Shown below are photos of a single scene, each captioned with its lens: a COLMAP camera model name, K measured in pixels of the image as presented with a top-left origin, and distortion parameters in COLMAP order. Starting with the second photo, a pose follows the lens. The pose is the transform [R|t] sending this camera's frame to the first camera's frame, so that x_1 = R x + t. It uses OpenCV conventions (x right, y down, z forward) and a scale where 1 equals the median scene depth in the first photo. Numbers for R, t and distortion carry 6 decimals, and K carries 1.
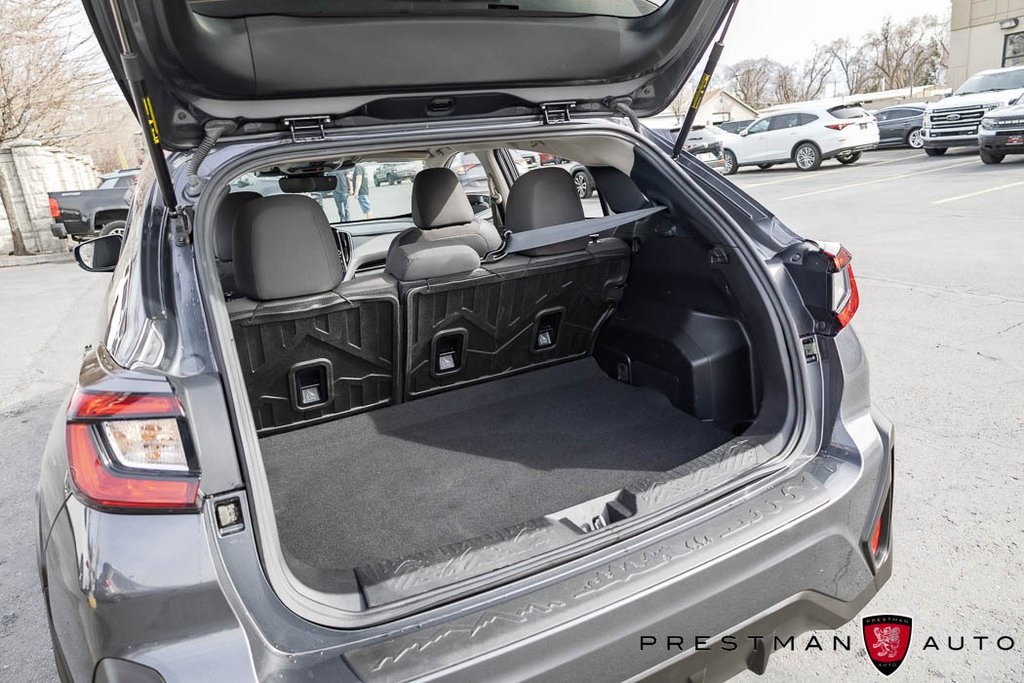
lens RADIAL K [[669.6, 0, 507.2], [0, 669.6, 342.9], [0, 0, 1]] dist [0.000106, 0.005810]
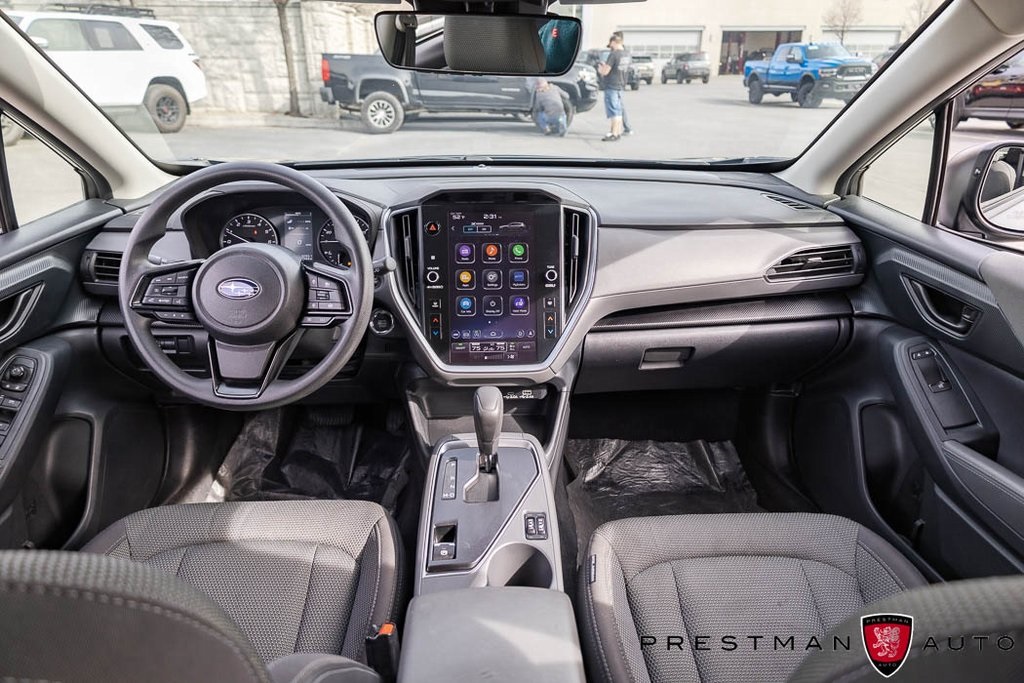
lens RADIAL K [[669.6, 0, 519.3], [0, 669.6, 344.6], [0, 0, 1]] dist [0.000106, 0.005810]
pose [[0.923196, 0.229025, -0.308638, -0.033984], [-0.182969, 0.968116, 0.171094, -0.033966], [0.337983, -0.101482, 0.935665, 0.148633]]
